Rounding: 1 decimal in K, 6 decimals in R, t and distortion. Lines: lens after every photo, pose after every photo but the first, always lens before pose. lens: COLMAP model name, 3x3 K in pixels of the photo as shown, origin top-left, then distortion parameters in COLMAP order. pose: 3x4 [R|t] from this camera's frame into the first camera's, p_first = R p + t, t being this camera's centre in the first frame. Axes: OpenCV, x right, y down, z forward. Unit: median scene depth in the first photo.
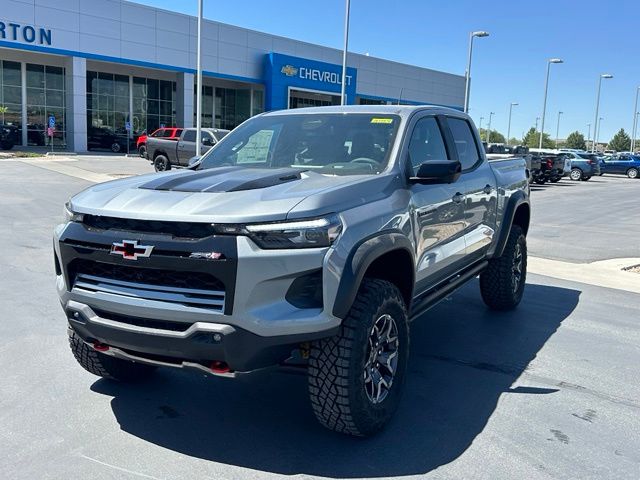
lens RADIAL K [[660.4, 0, 314.8], [0, 660.4, 240.5], [0, 0, 1]] dist [0.182480, -0.371840]
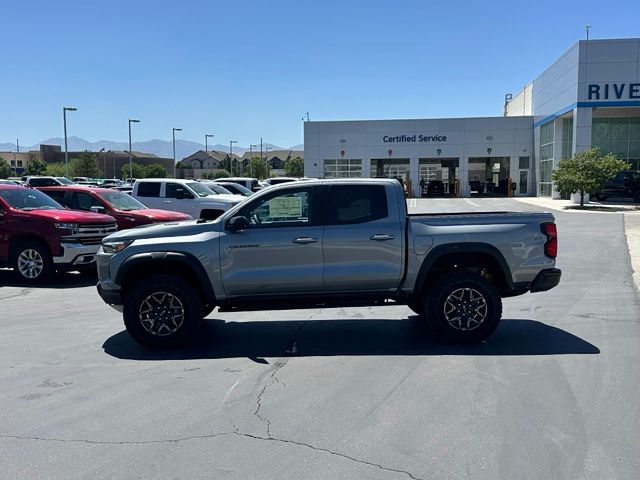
lens RADIAL K [[662.1, 0, 308.5], [0, 662.1, 231.4], [0, 0, 1]] dist [0.120129, -0.012684]
pose [[0.490322, 0.027742, -0.871100, 2.311064], [-0.094902, 0.995250, -0.021722, -0.081742], [0.866359, 0.093320, 0.490625, 0.387004]]
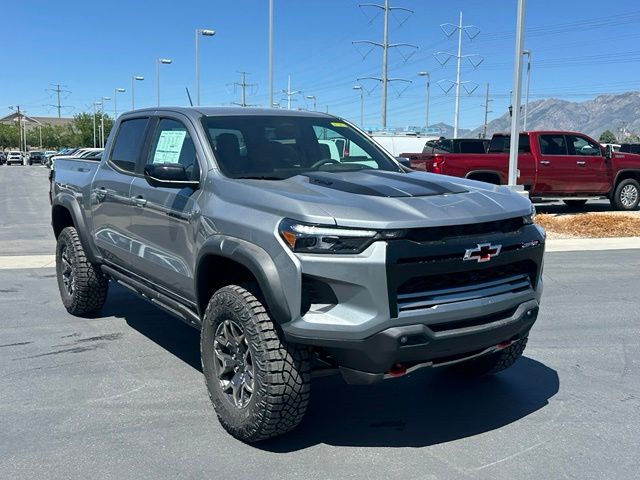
lens RADIAL K [[660.4, 0, 314.8], [0, 660.4, 240.5], [0, 0, 1]] dist [0.182480, -0.371840]
pose [[0.458414, -0.139805, 0.877674, -1.274631], [0.131750, 0.987328, 0.088459, -0.127948], [-0.878919, 0.075082, 0.471025, 0.725126]]
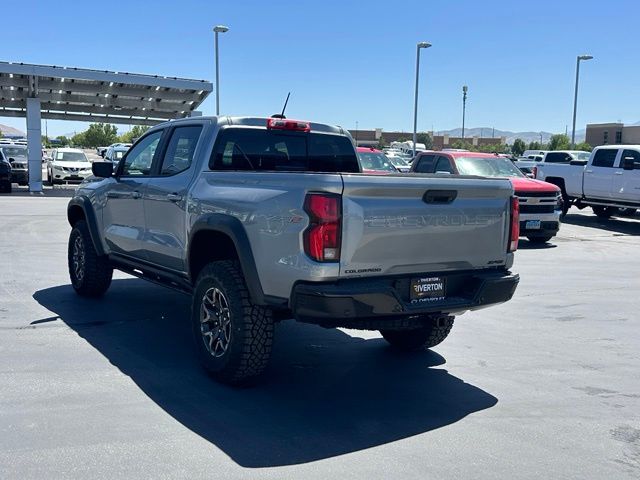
lens RADIAL K [[662.1, 0, 308.5], [0, 662.1, 231.4], [0, 0, 1]] dist [0.120129, -0.012684]
pose [[-0.467323, 0.057251, -0.882231, 1.731691], [-0.153982, 0.977378, 0.144991, -0.337805], [0.870574, 0.203605, -0.447936, 2.748897]]
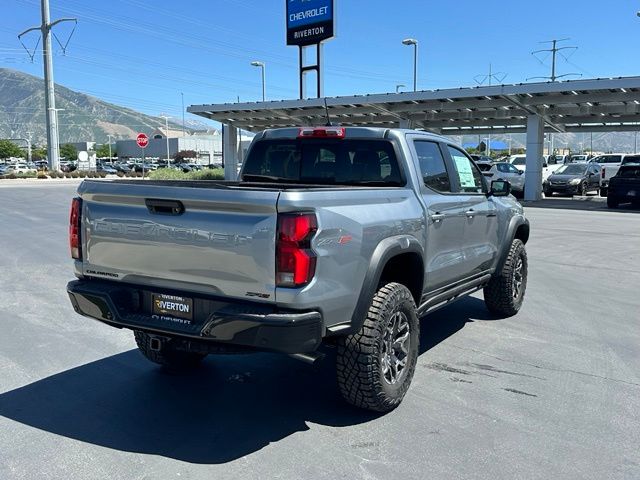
lens RADIAL K [[660.4, 0, 314.8], [0, 660.4, 240.5], [0, 0, 1]] dist [0.182480, -0.371840]
pose [[-0.999263, -0.034590, 0.016647, 0.229865], [-0.029488, 0.969322, 0.244020, -0.486811], [-0.024577, 0.243349, -0.969627, 3.500174]]
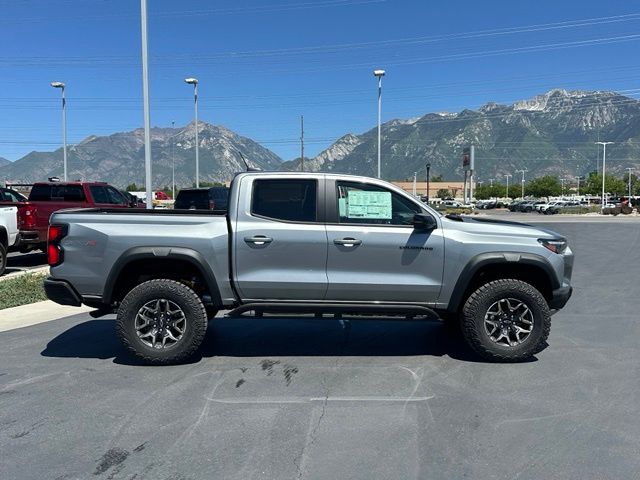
lens RADIAL K [[660.4, 0, 314.8], [0, 660.4, 240.5], [0, 0, 1]] dist [0.182480, -0.371840]
pose [[-0.518618, -0.078078, 0.851434, -1.777561], [0.101552, 0.983148, 0.152012, -0.448038], [-0.848954, 0.165301, -0.501949, 2.816032]]
